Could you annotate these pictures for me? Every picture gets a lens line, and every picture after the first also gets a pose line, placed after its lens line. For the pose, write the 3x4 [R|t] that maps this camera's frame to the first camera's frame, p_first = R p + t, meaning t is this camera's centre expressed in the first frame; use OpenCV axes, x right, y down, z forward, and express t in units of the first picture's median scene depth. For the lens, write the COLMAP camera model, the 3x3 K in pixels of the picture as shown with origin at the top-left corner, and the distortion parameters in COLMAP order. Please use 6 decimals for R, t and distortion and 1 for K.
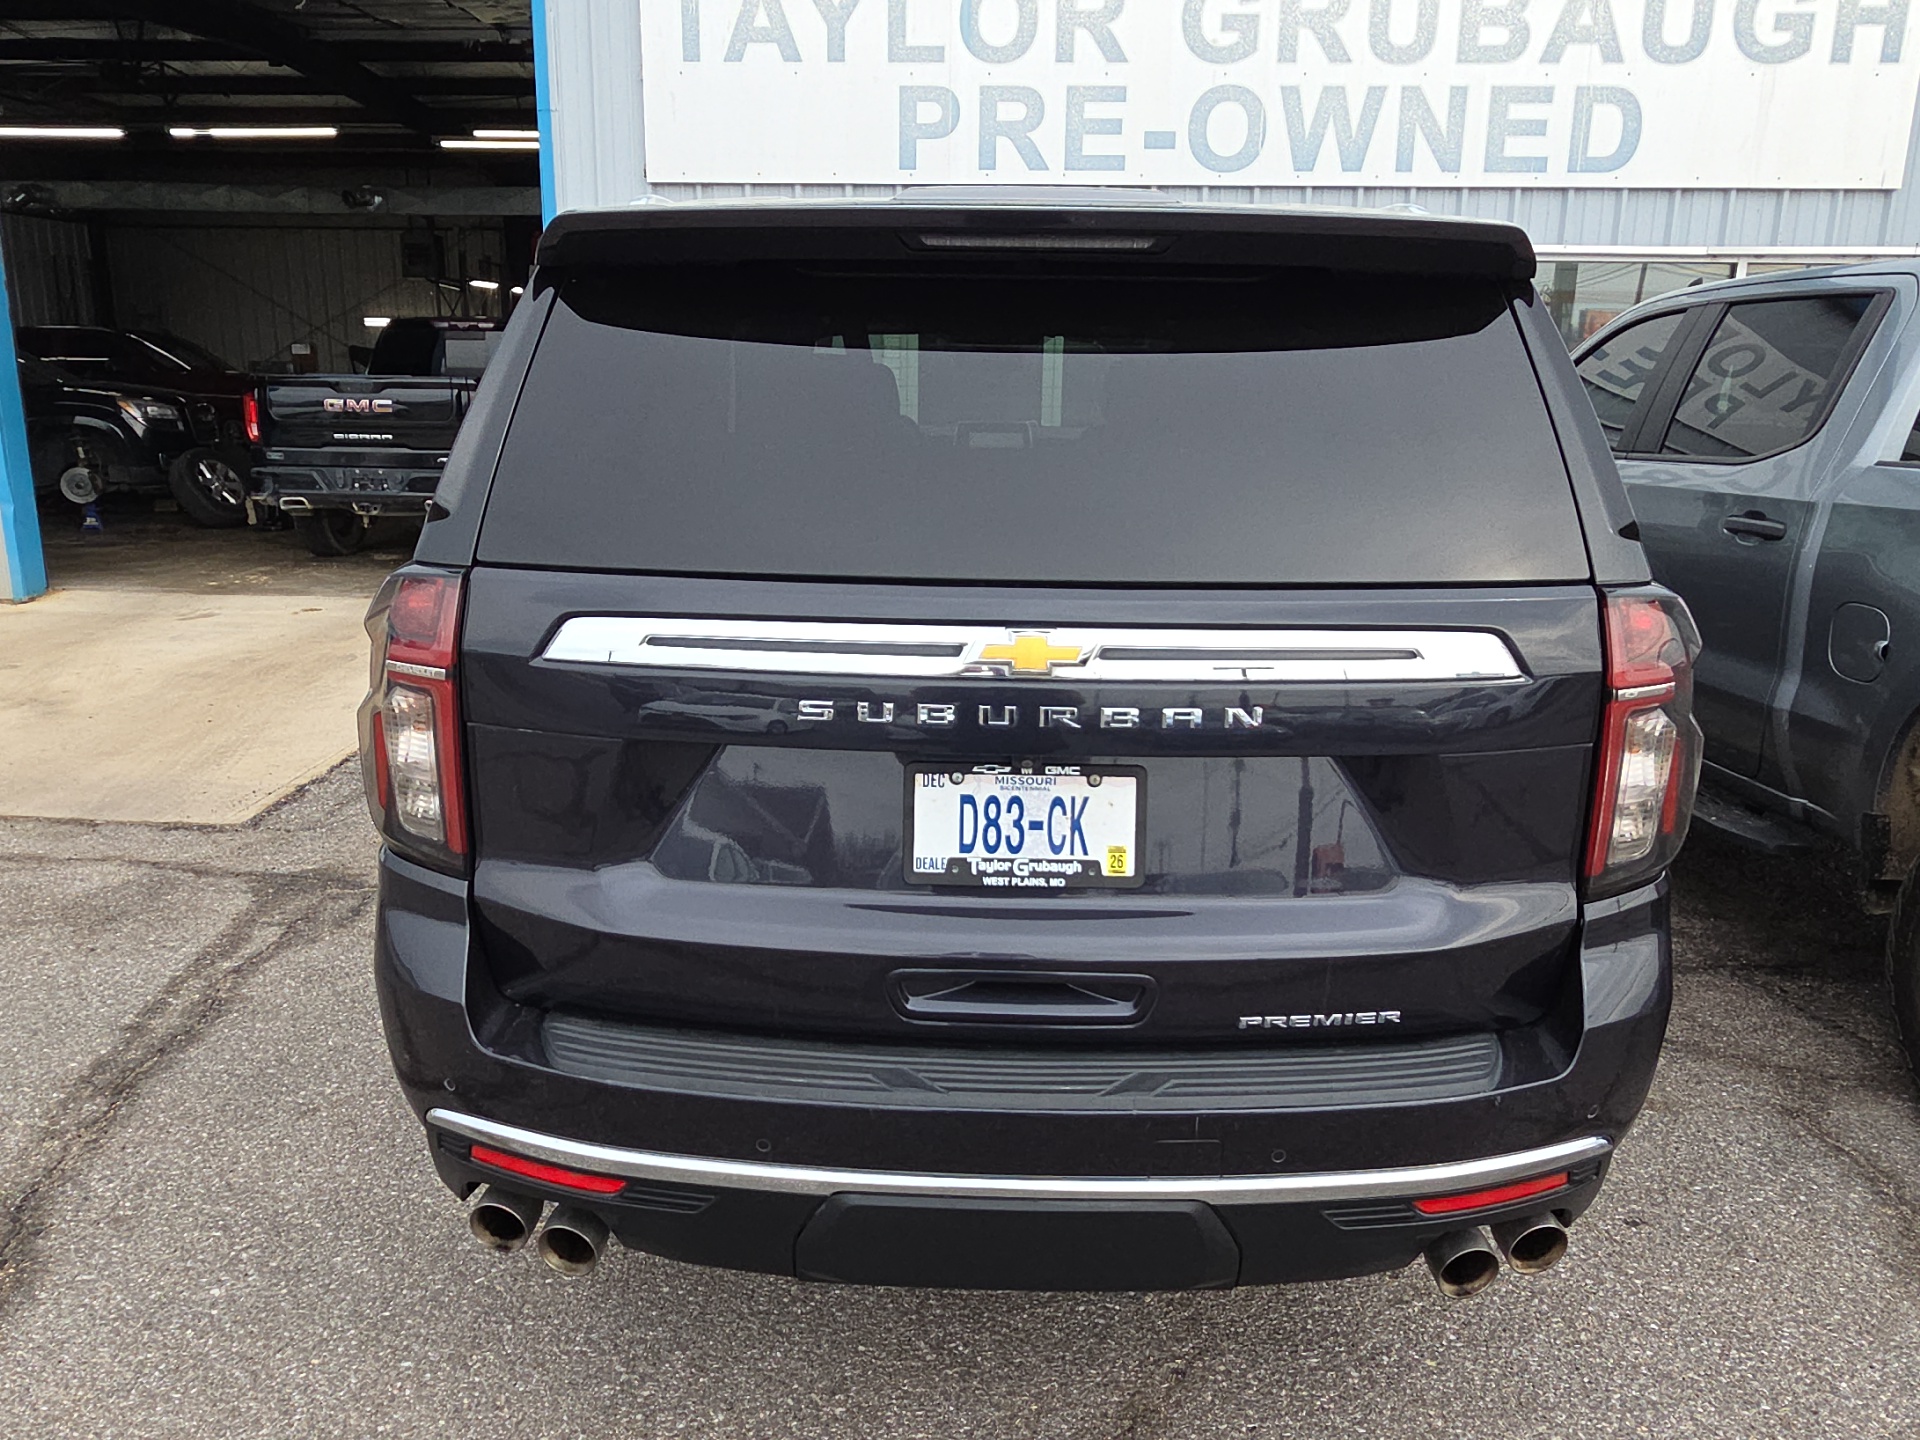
lens RADIAL K [[1413.5, 0, 949.2], [0, 1413.5, 719.5], [0, 0, 1]] dist [0.007765, -0.007508]
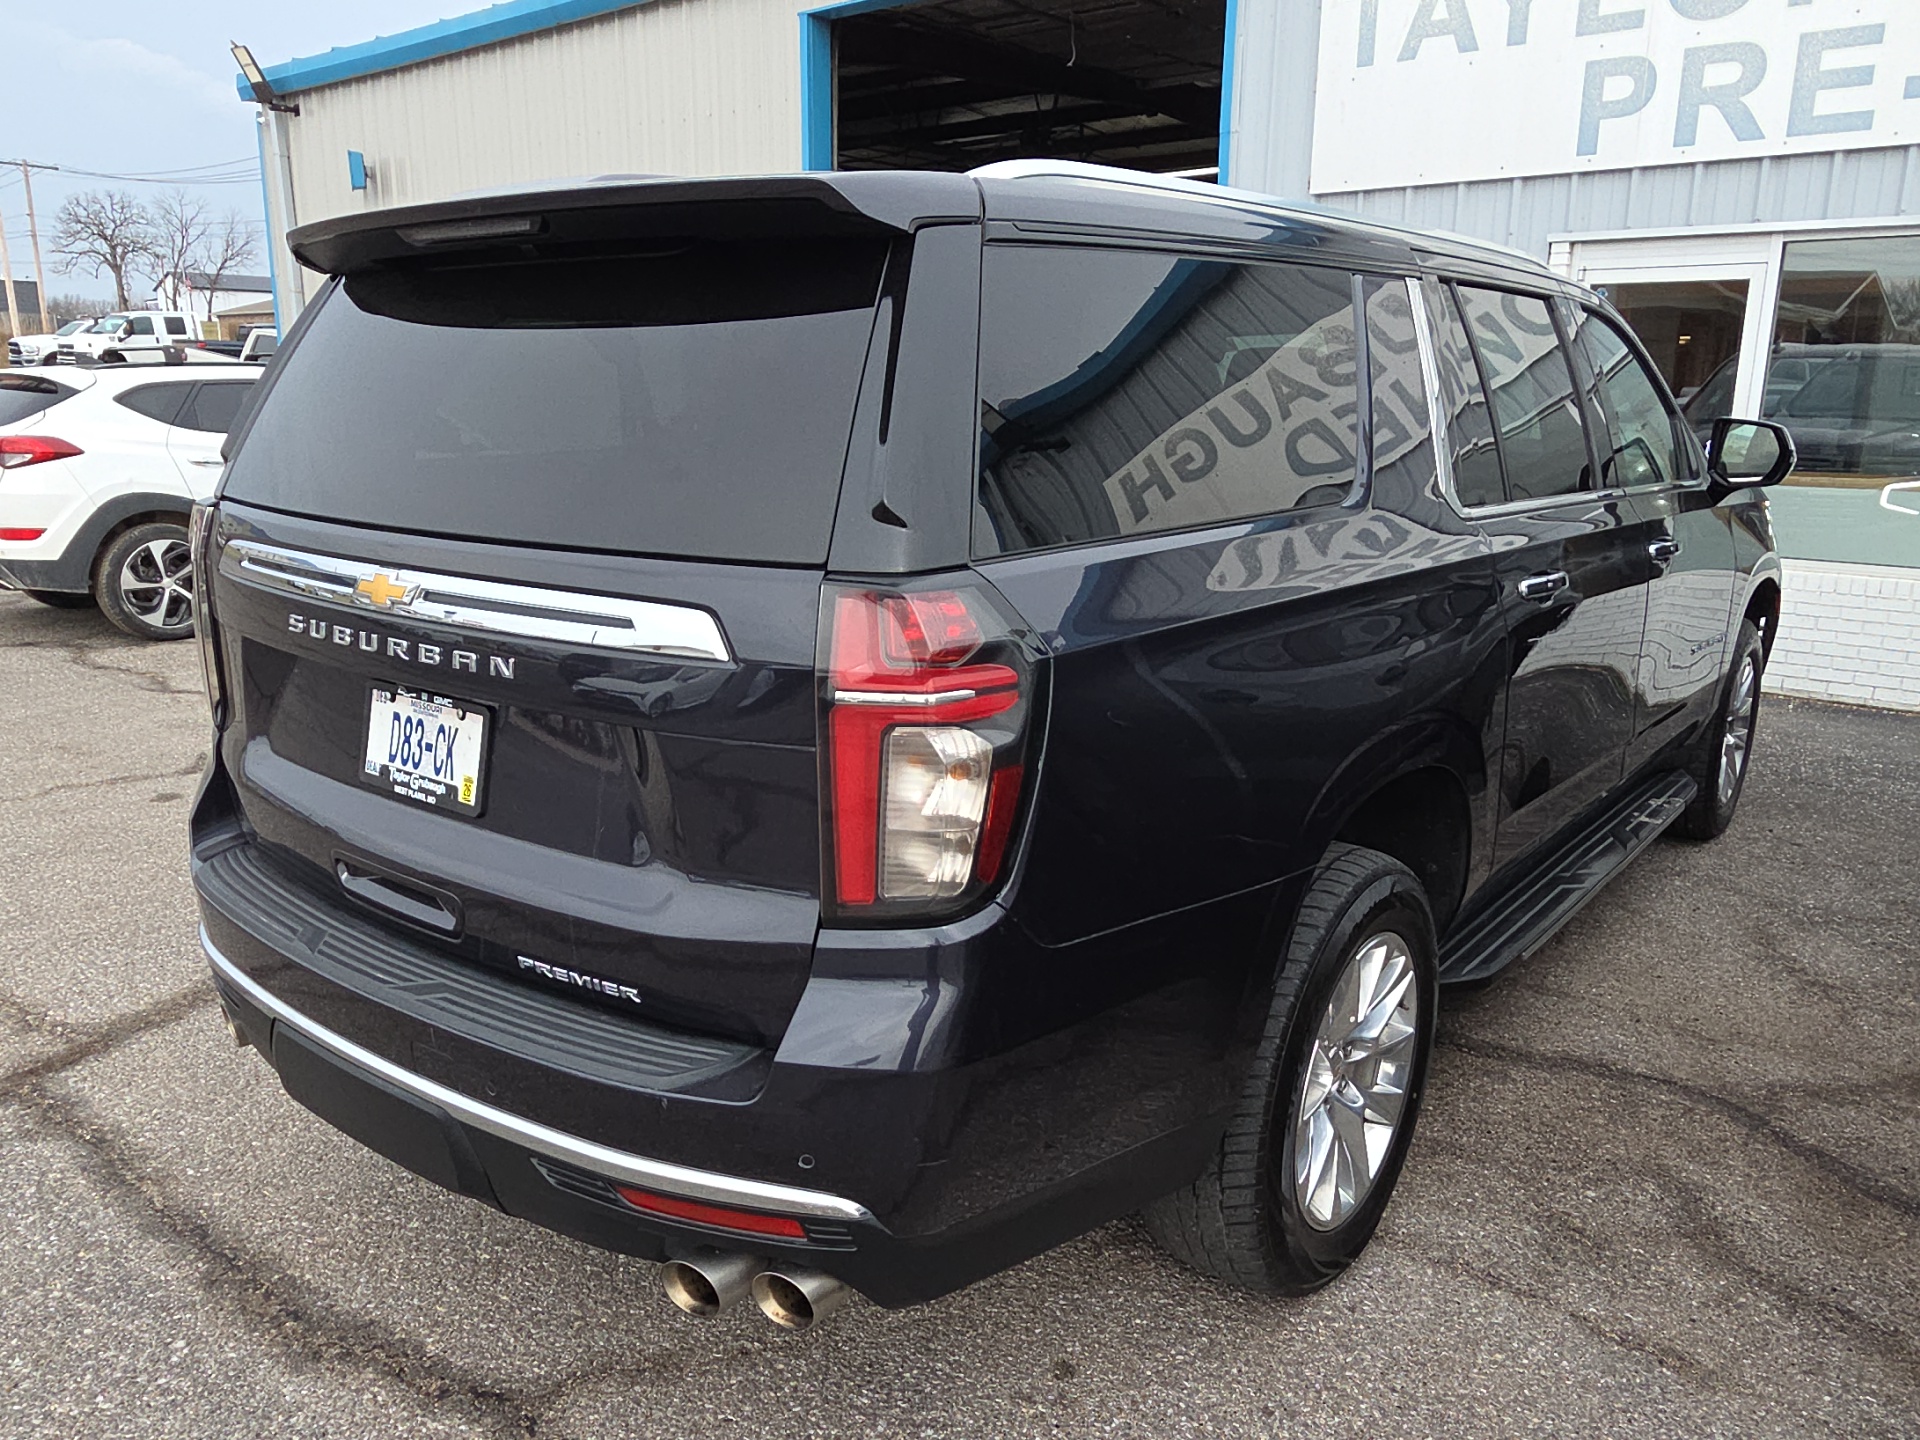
lens RADIAL K [[1413.5, 0, 949.2], [0, 1413.5, 719.5], [0, 0, 1]] dist [0.007765, -0.007508]
pose [[0.798524, 0.133240, -0.587032, 0.227653], [-0.142481, 0.989320, 0.030736, -0.008877], [0.584857, 0.059098, 0.808980, 0.070389]]
